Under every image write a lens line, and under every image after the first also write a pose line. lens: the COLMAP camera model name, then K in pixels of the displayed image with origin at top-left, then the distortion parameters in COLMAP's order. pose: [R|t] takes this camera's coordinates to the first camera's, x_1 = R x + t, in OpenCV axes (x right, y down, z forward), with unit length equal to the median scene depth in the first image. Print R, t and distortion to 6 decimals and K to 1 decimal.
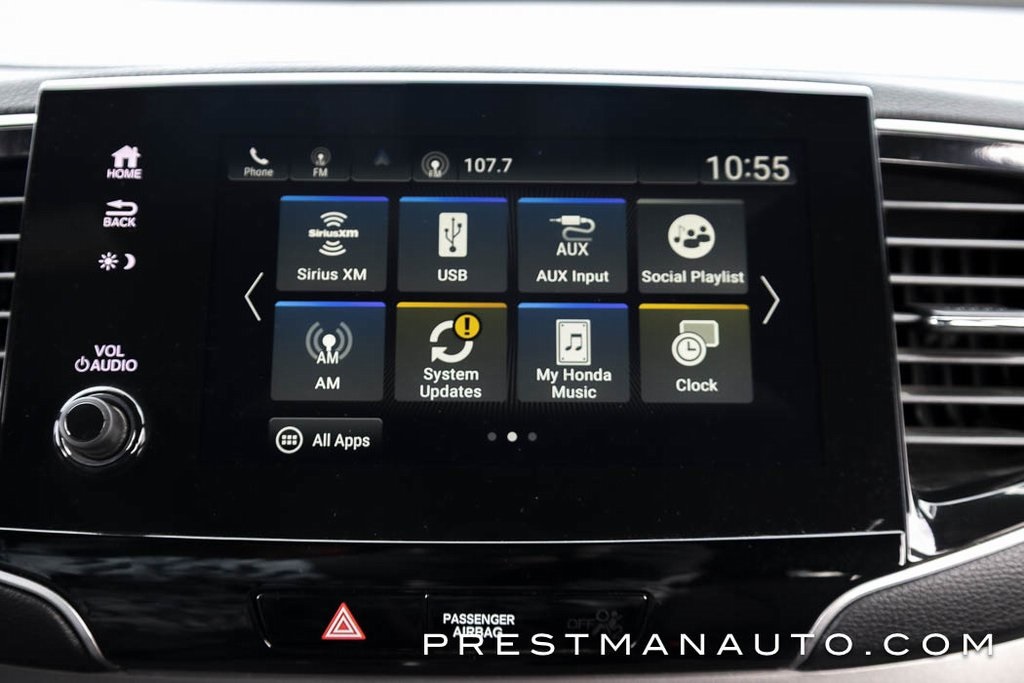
lens RADIAL K [[1222.5, 0, 515.3], [0, 1222.5, 344.2], [0, 0, 1]] dist [0.035031, 0.000000]
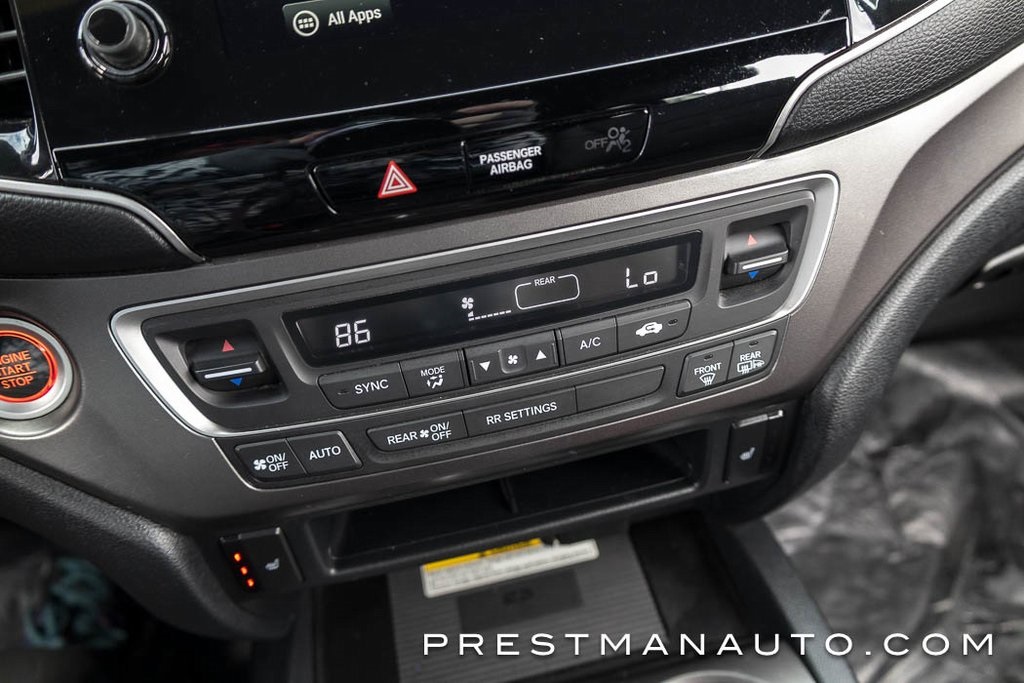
lens RADIAL K [[832.1, 0, 514.9], [0, 832.1, 344.0], [0, 0, 1]] dist [-0.018764, 0.014357]
pose [[0.972982, -0.204024, 0.108076, -0.138665], [0.161772, 0.936420, 0.311363, 0.140608], [-0.164730, -0.285467, 0.944125, 0.201364]]
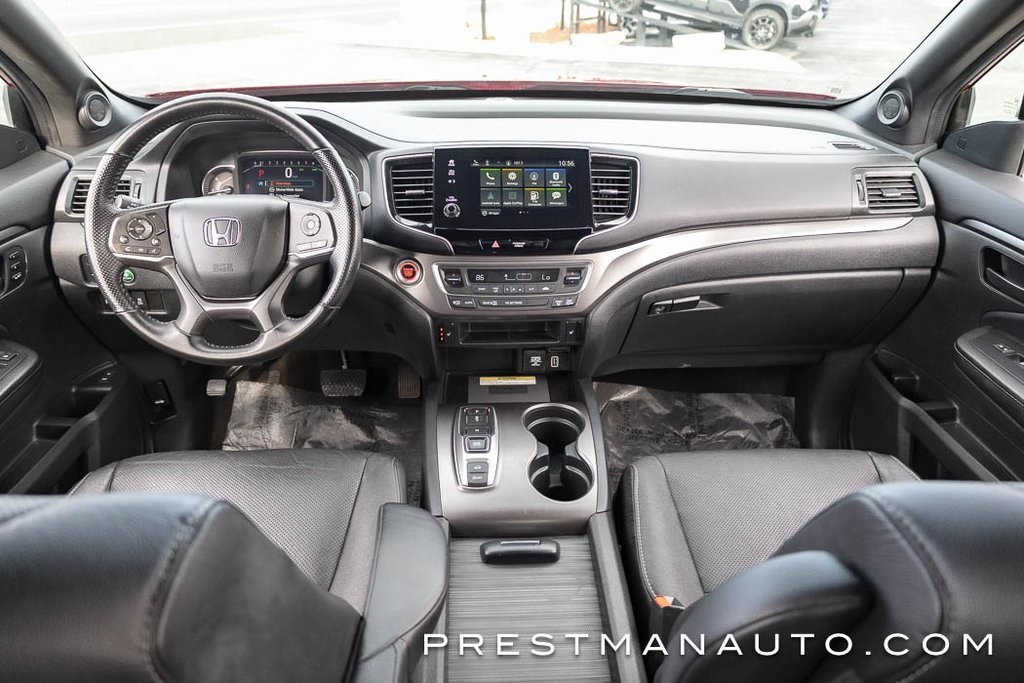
lens RADIAL K [[684.3, 0, 514.9], [0, 684.3, 340.7], [0, 0, 1]] dist [0.006530, 0.003468]
pose [[0.998909, -0.015849, 0.043917, -0.187766], [0.010516, 0.992824, 0.119125, 0.279713], [-0.045490, -0.118533, 0.991908, -2.145197]]
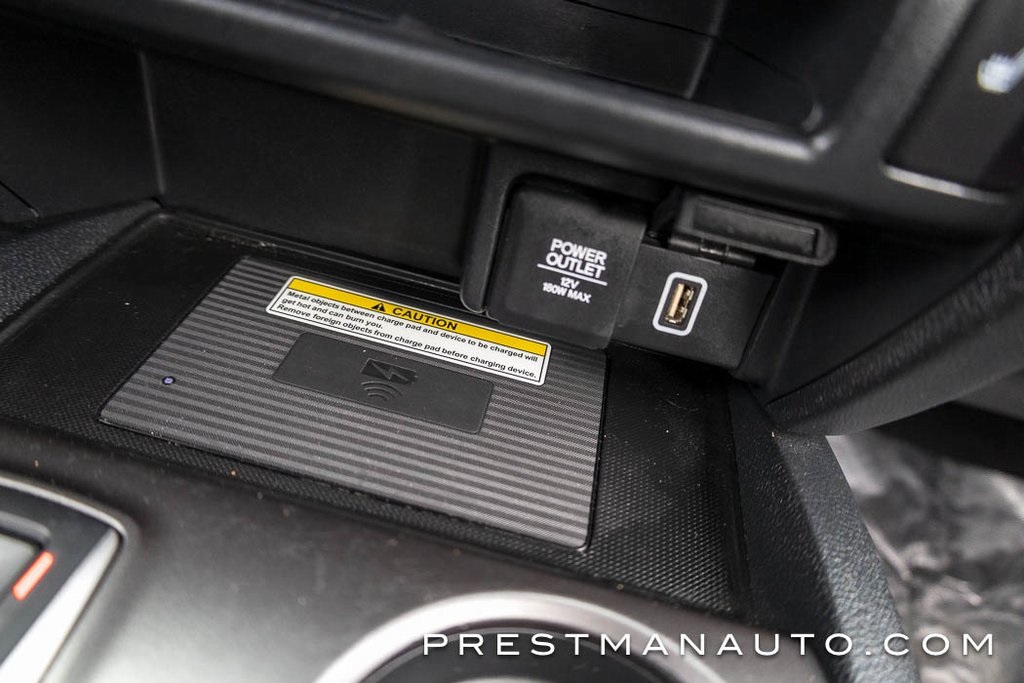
lens RADIAL K [[684.3, 0, 497.9], [0, 684.3, 336.8], [0, 0, 1]] dist [0.006530, 0.003468]
pose [[0.967425, 0.250920, -0.033583, 0.044432], [-0.234187, 0.937406, 0.257732, 0.722837], [0.096151, -0.241472, 0.965633, 0.743791]]
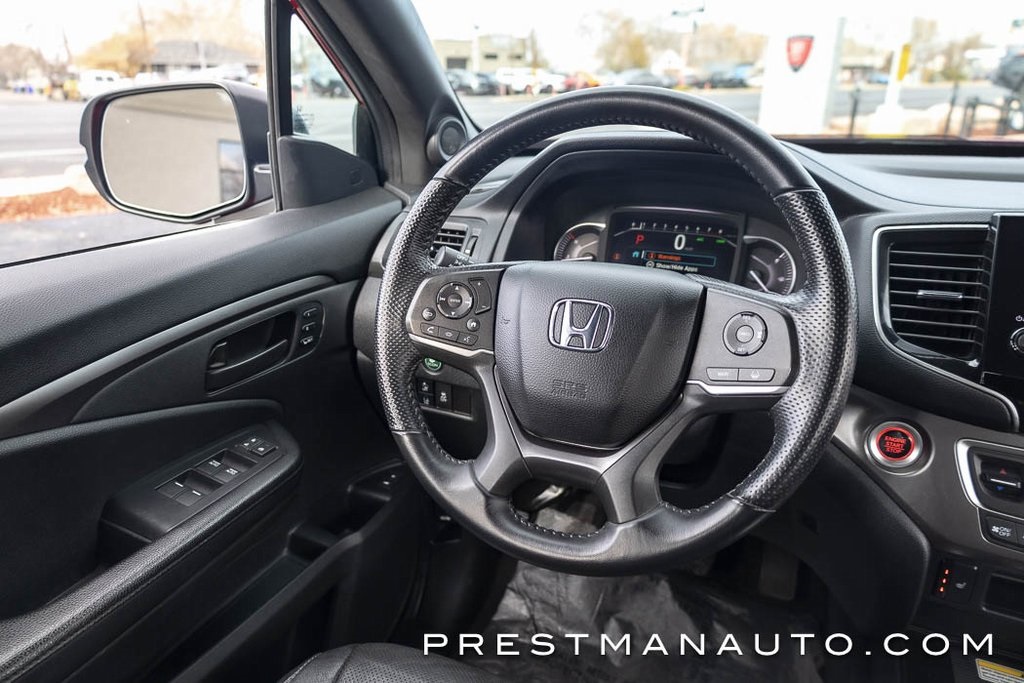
lens RADIAL K [[684.3, 0, 506.5], [0, 684.3, 333.0], [0, 0, 1]] dist [0.006530, 0.003468]
pose [[0.906385, 0.137204, -0.399551, -0.750897], [-0.144914, 0.989383, 0.011011, 0.190817], [0.396820, 0.047921, 0.916645, -0.814239]]
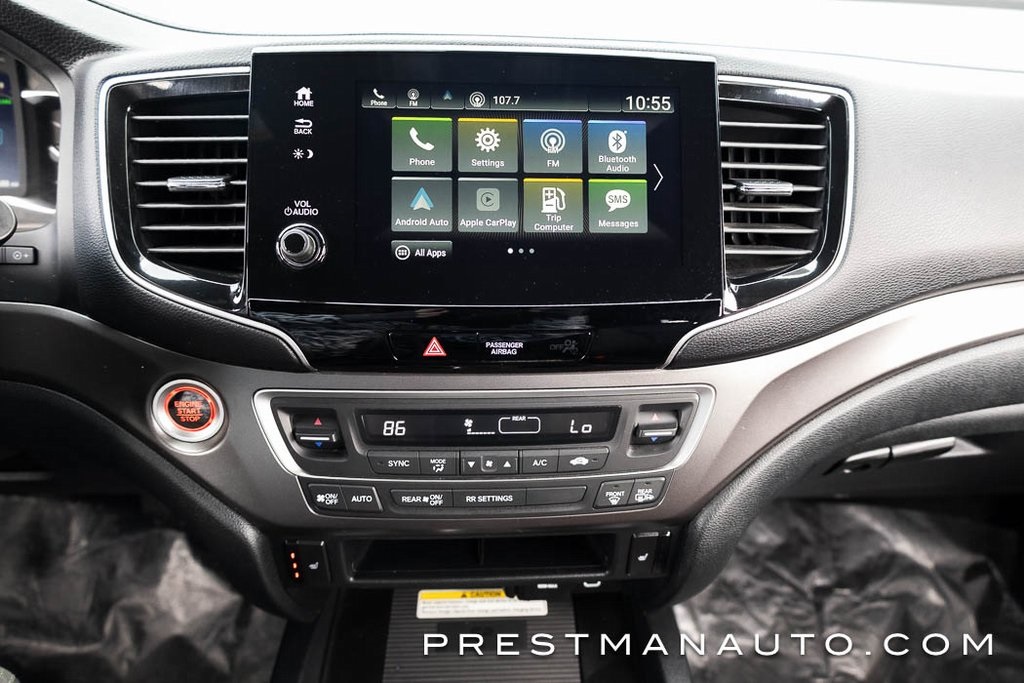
lens RADIAL K [[751.4, 0, 530.7], [0, 751.4, 324.3], [0, 0, 1]] dist [0.007959, 0.001461]
pose [[0.998393, -0.005416, 0.056402, -0.052522], [-0.004876, 0.983517, 0.180750, -0.022179], [-0.056452, -0.180734, 0.981911, -0.157809]]
